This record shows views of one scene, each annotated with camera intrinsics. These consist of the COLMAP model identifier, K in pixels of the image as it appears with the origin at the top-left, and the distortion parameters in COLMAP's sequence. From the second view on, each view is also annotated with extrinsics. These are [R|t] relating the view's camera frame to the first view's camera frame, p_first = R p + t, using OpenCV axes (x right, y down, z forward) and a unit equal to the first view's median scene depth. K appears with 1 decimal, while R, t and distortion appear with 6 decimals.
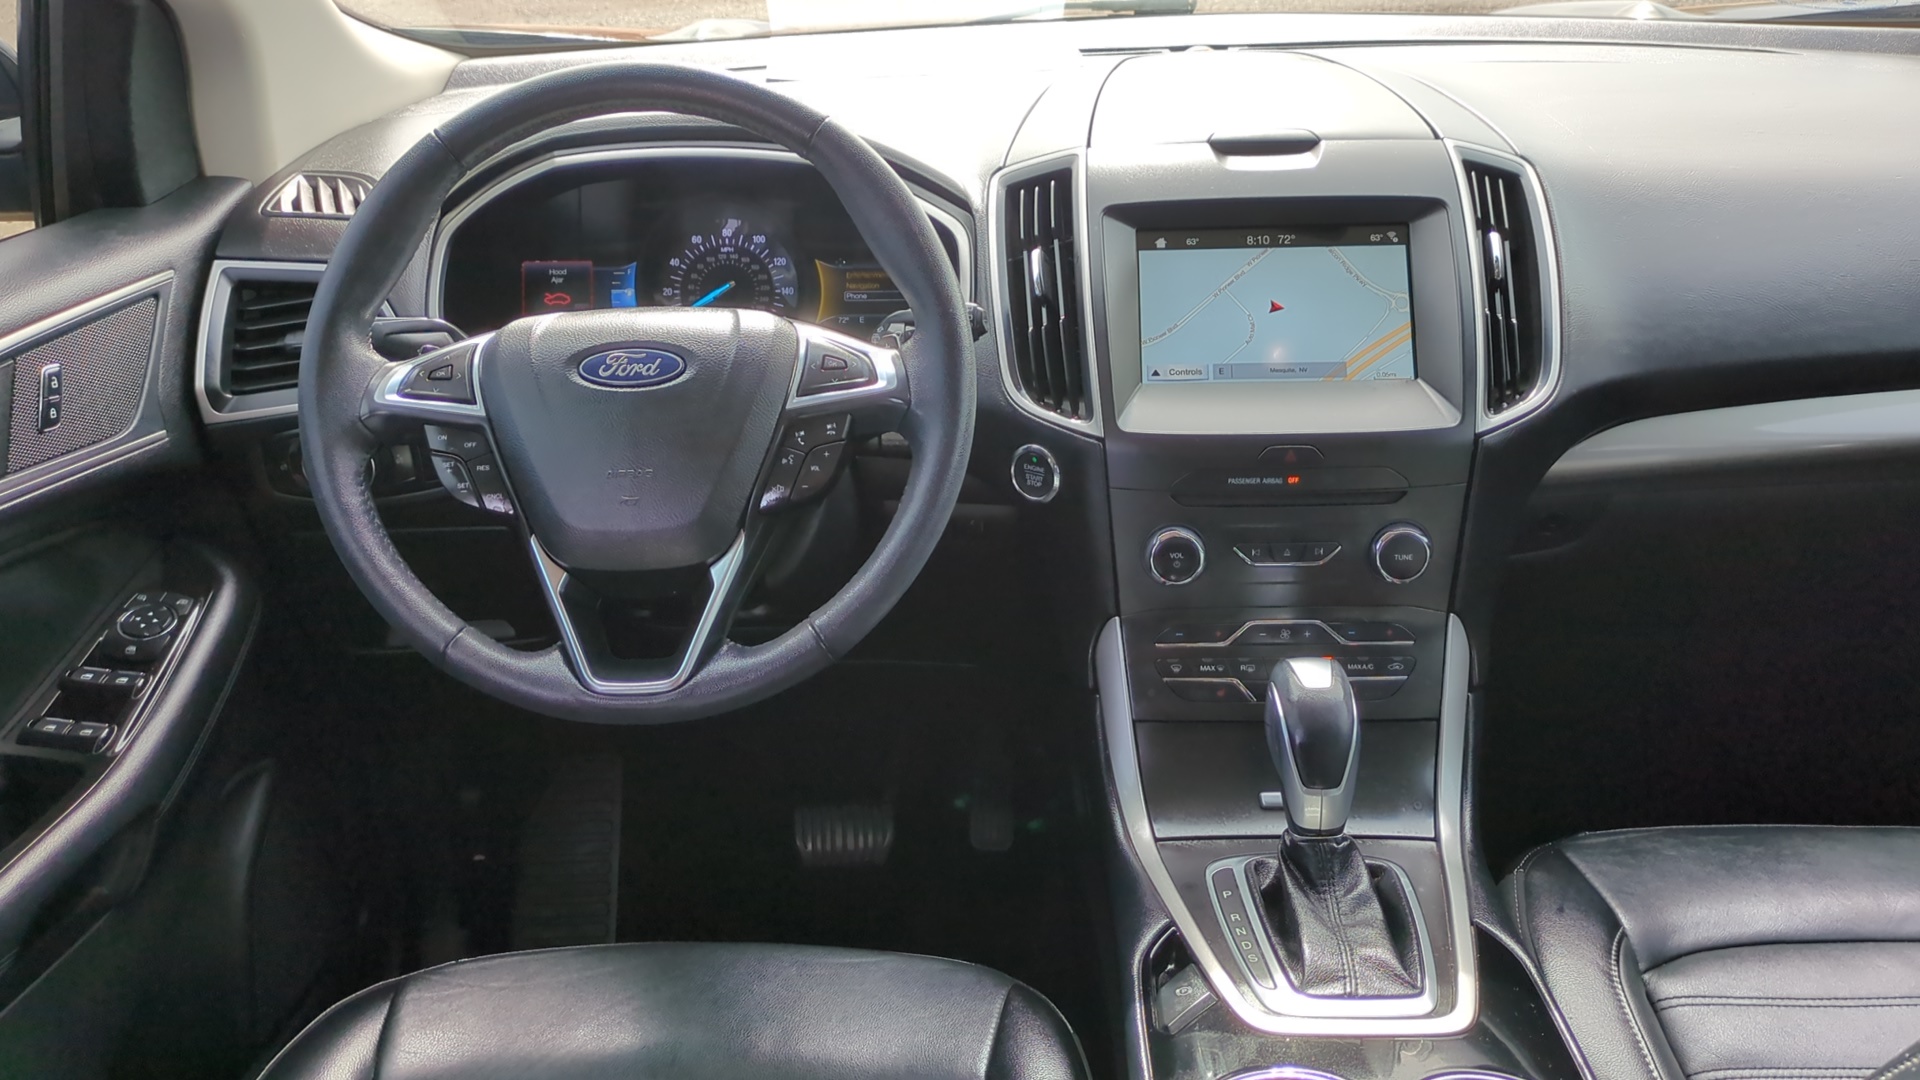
lens RADIAL K [[1648.0, 0, 981.0], [0, 1648.0, 538.9], [0, 0, 1]] dist [0.073492, -0.115235]
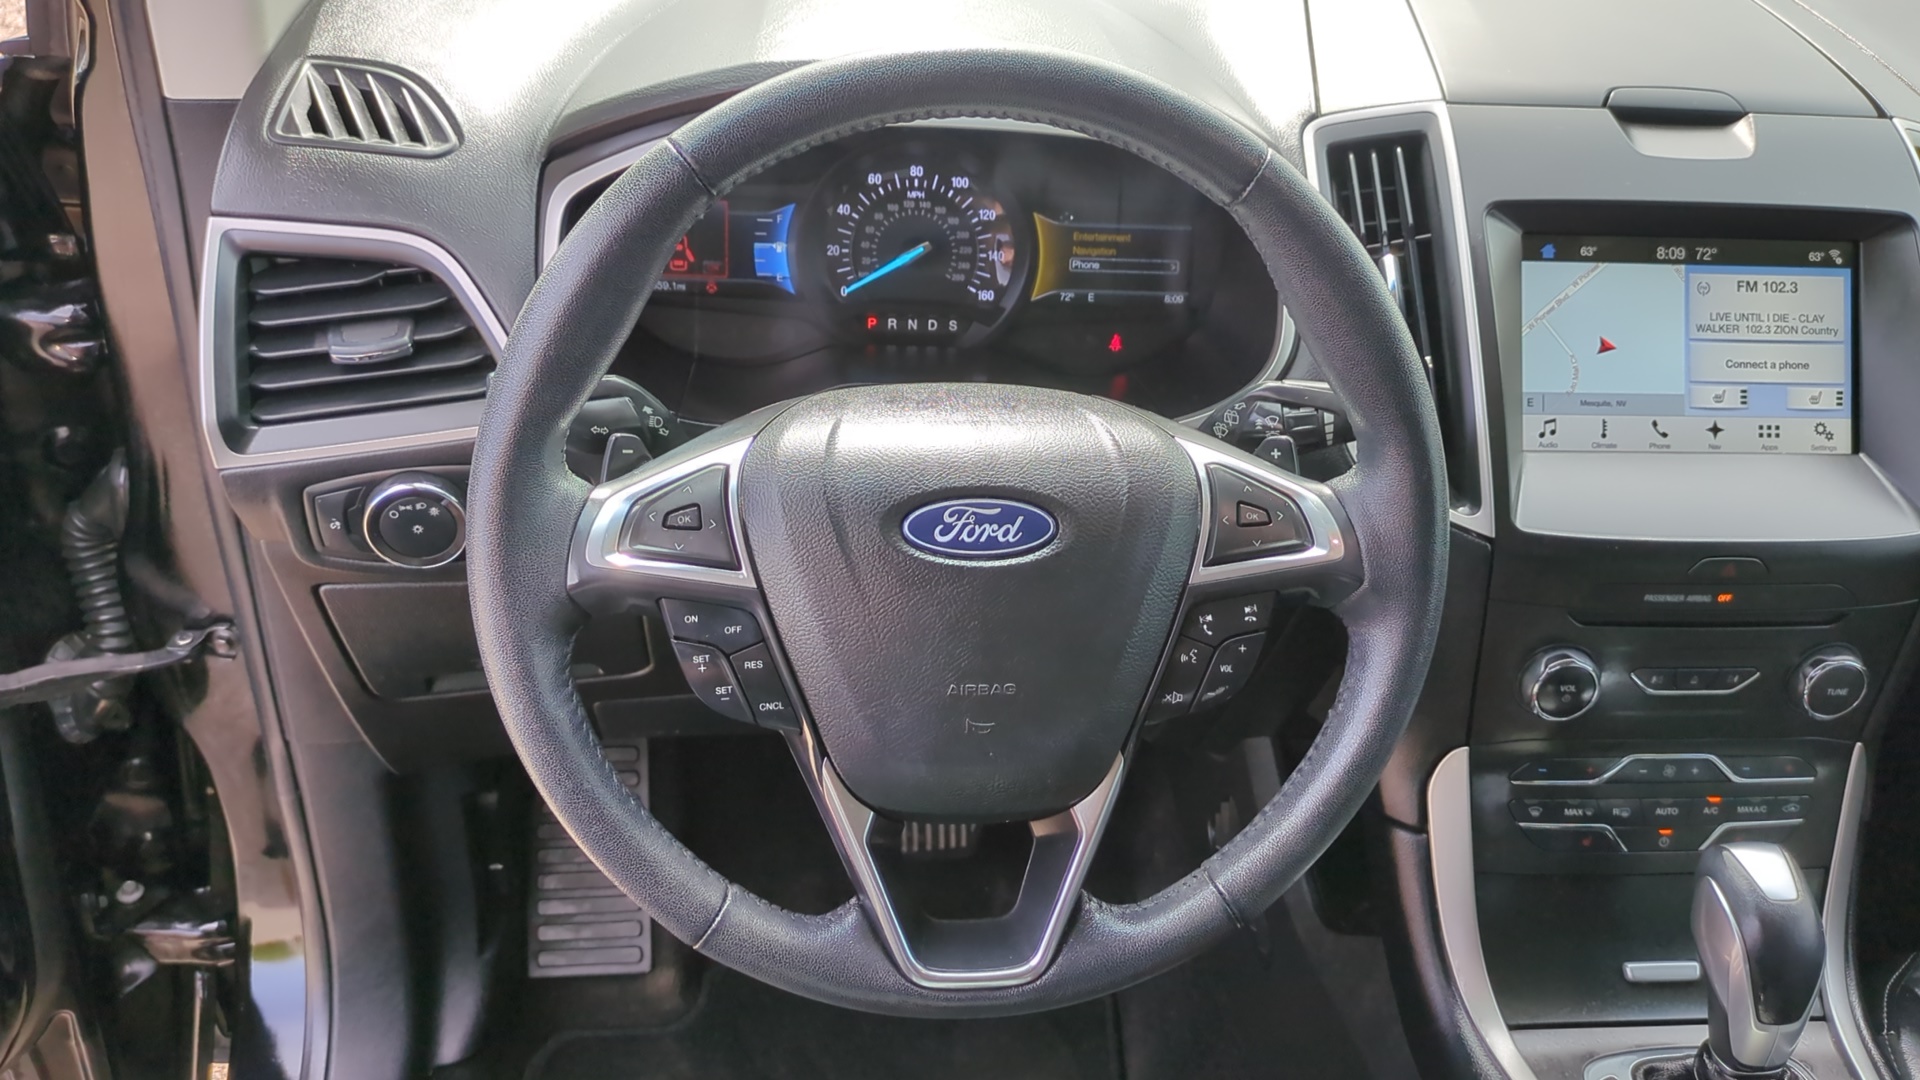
lens RADIAL K [[1648.0, 0, 981.0], [0, 1648.0, 538.9], [0, 0, 1]] dist [0.073492, -0.115235]
pose [[0.988341, 0.009558, 0.151956, -0.260173], [-0.041725, 0.976823, 0.209942, -0.200487], [-0.146428, -0.213834, 0.965833, 0.283829]]
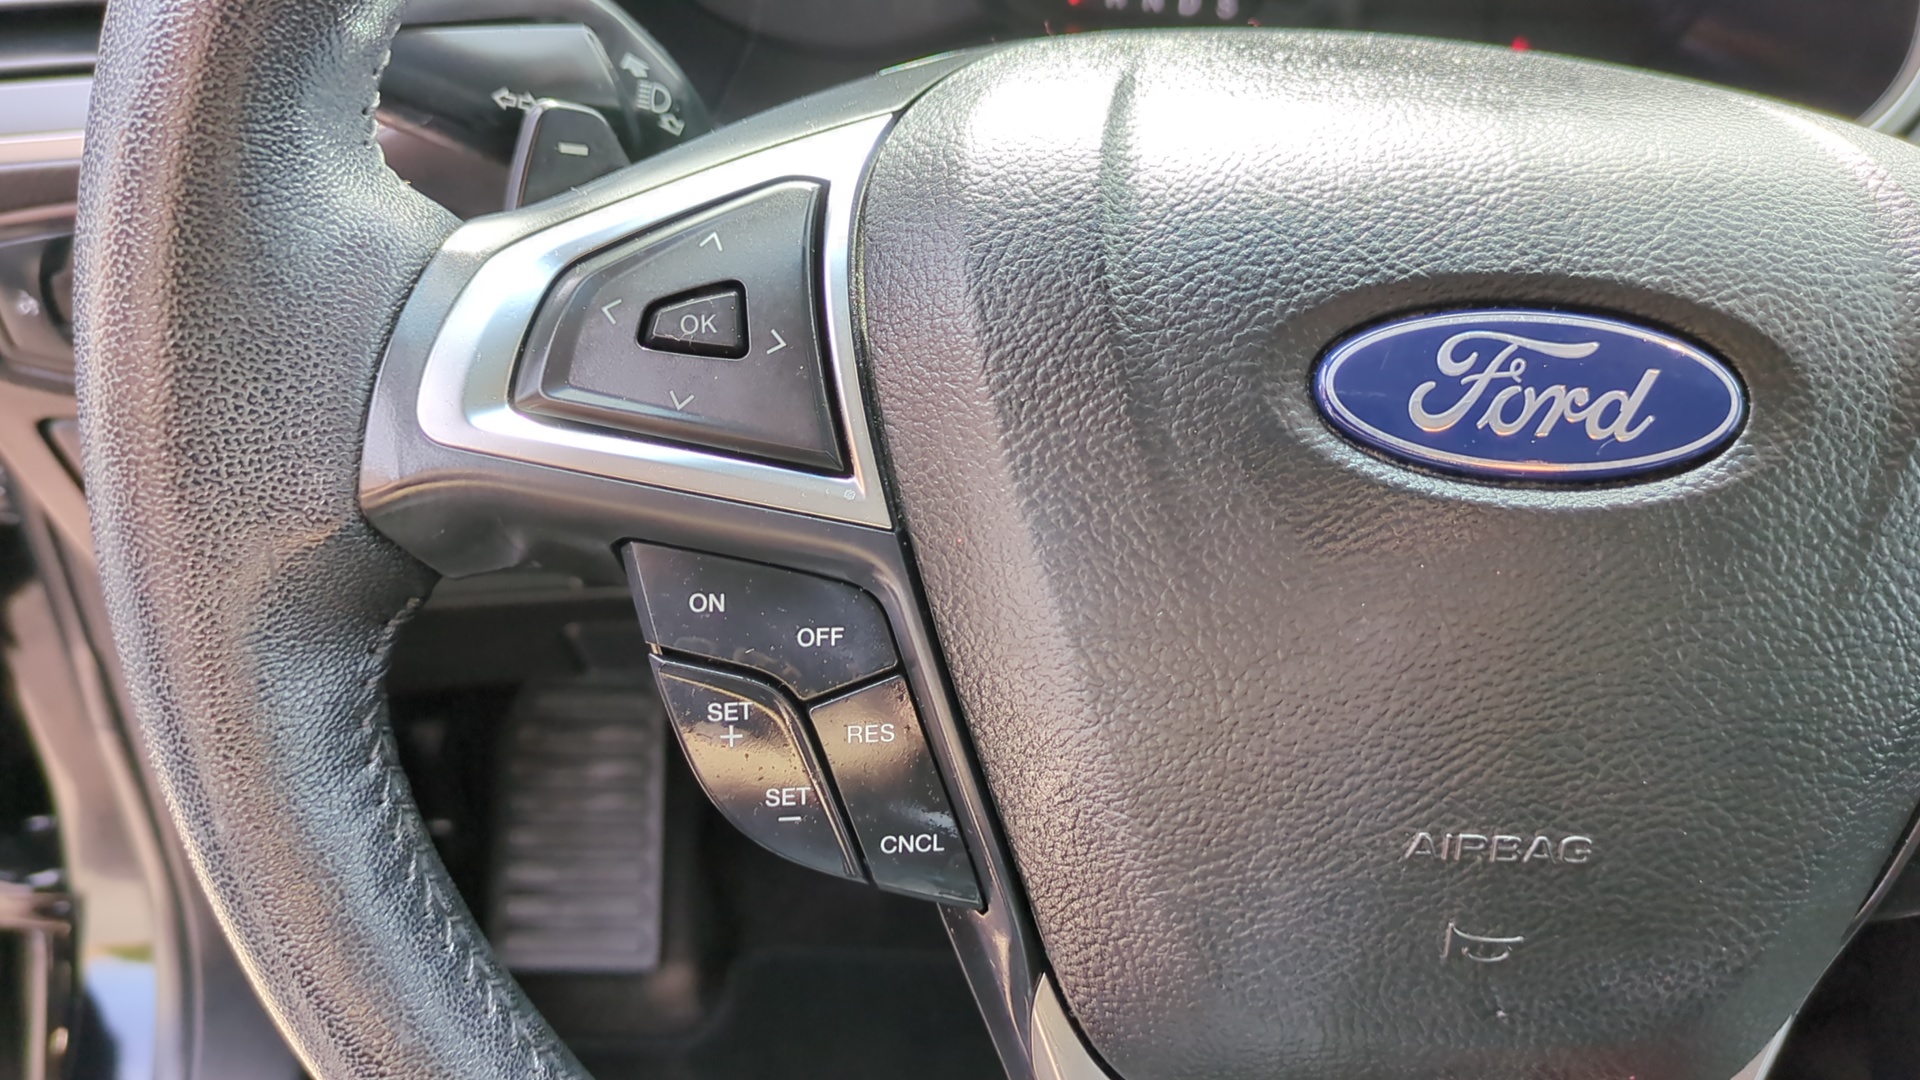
lens RADIAL K [[1648.0, 0, 981.0], [0, 1648.0, 538.9], [0, 0, 1]] dist [0.073492, -0.115235]
pose [[0.990722, 0.053831, 0.124789, -0.264345], [-0.089849, 0.948351, 0.304231, -0.124100], [-0.101967, -0.312621, 0.944389, 0.642532]]
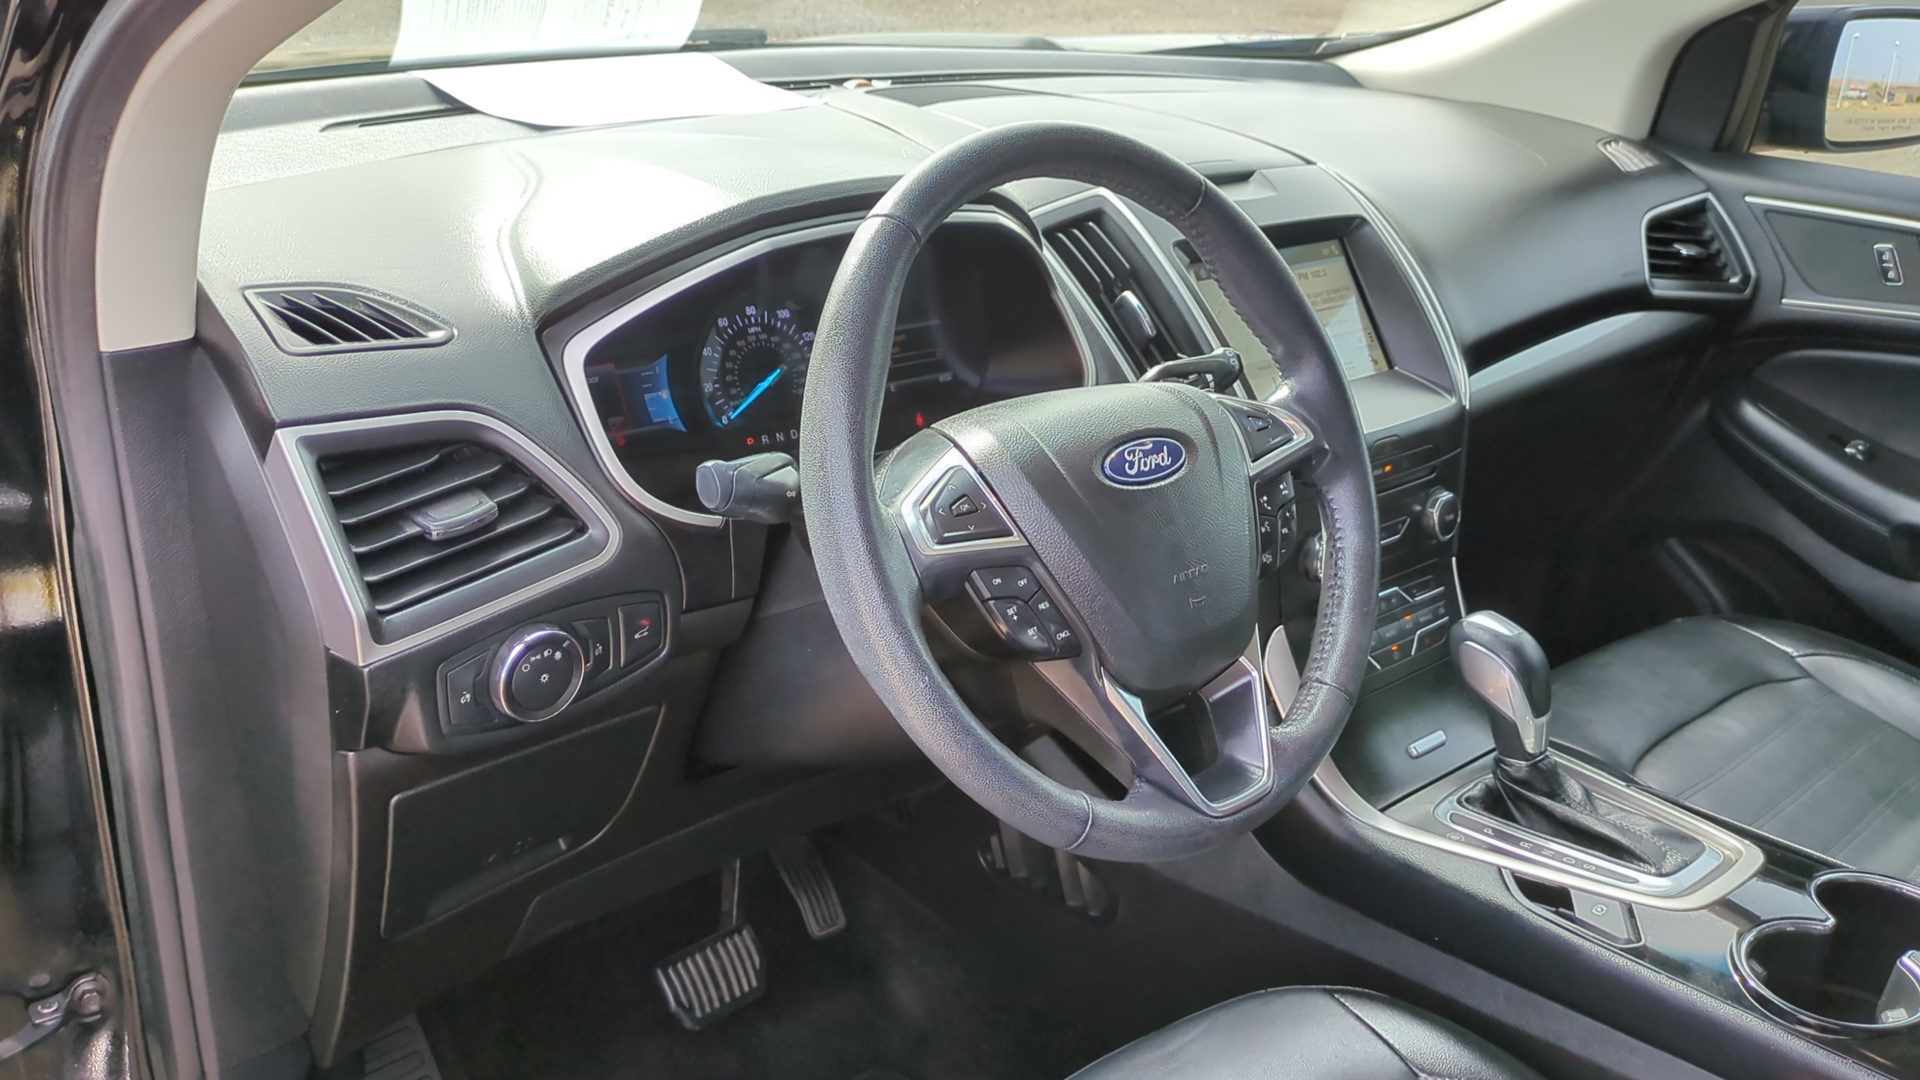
lens RADIAL K [[1614.3, 0, 966.5], [0, 1614.3, 536.7], [0, 0, 1]] dist [0.072121, -0.145058]
pose [[0.725785, -0.197293, 0.659024, -0.717650], [0.198968, 0.977251, 0.073437, -0.121630], [-0.658520, 0.077825, 0.748529, 0.341833]]
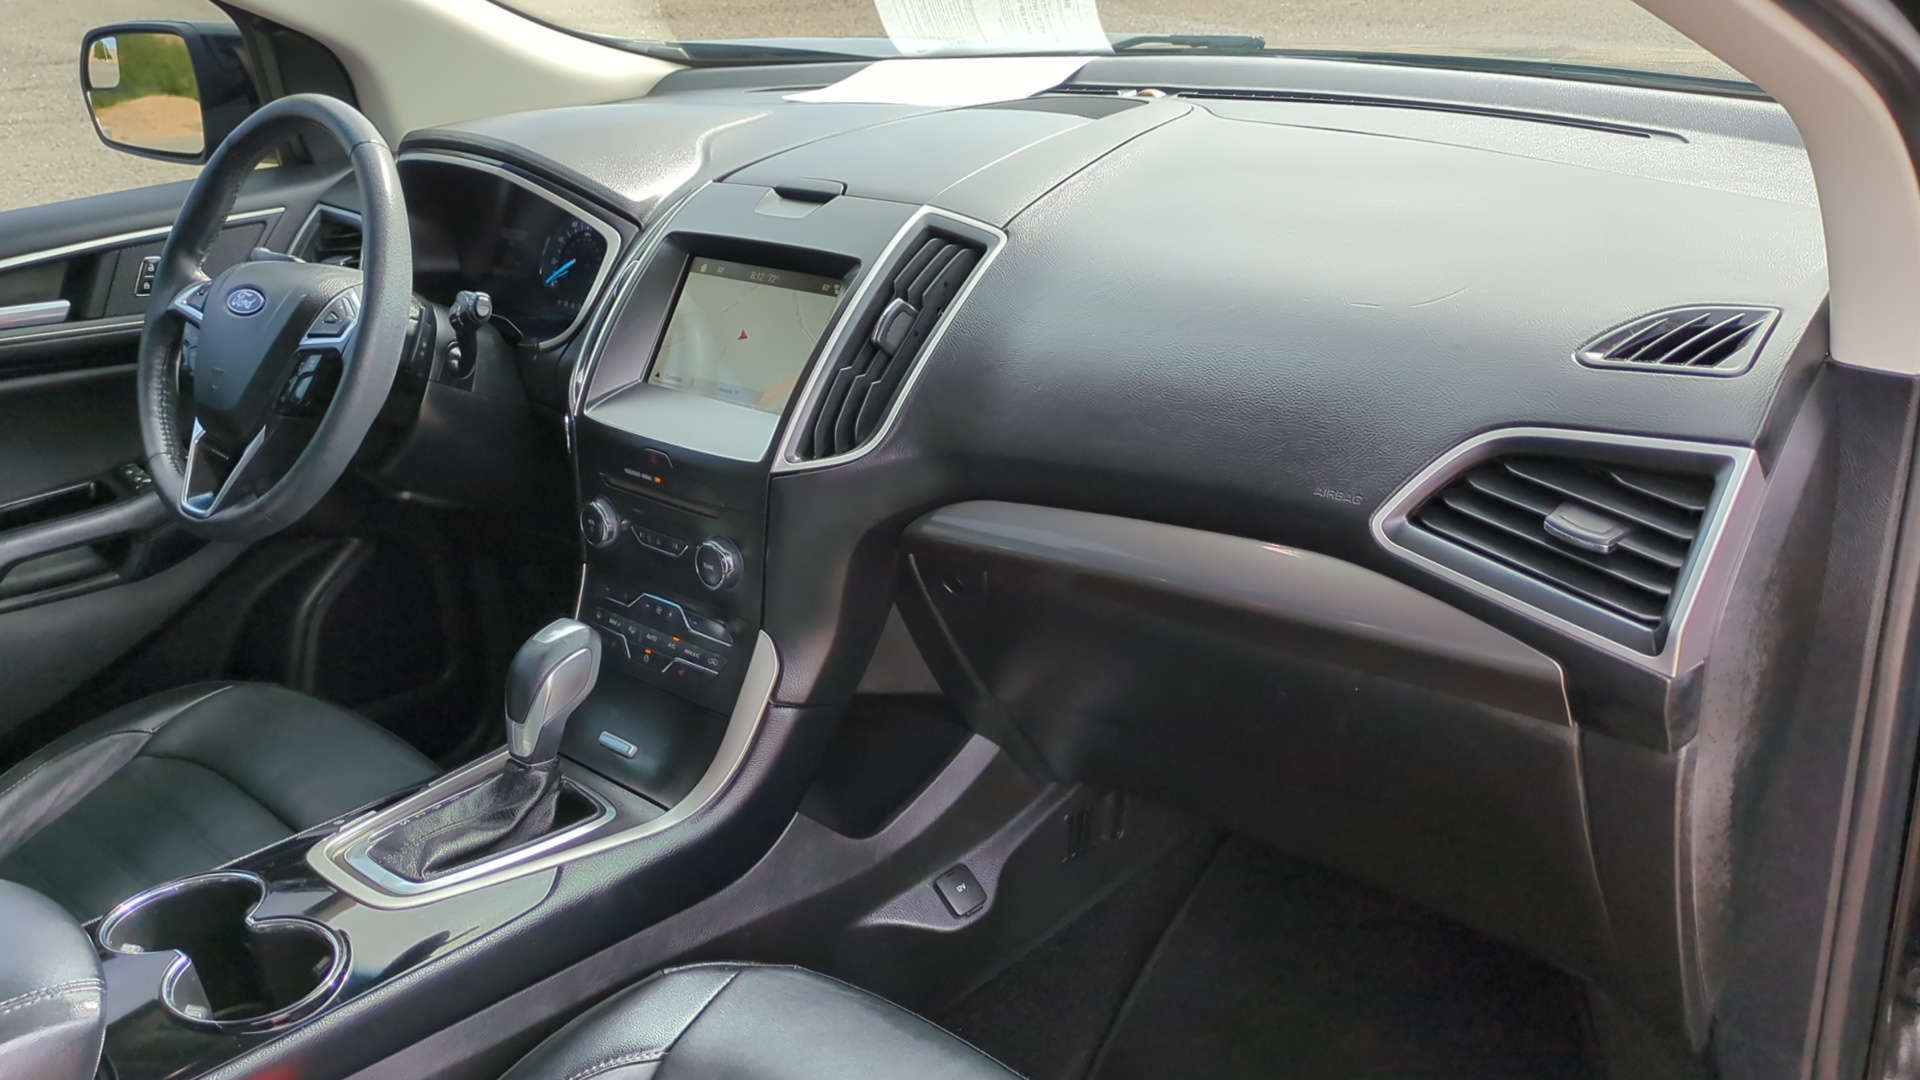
lens RADIAL K [[1614.3, 0, 966.5], [0, 1614.3, 536.7], [0, 0, 1]] dist [0.072121, -0.145058]
pose [[0.749435, 0.225387, -0.622533, 1.016533], [-0.206816, 0.972915, 0.103266, -0.151505], [0.628947, 0.051359, 0.775750, 0.234368]]
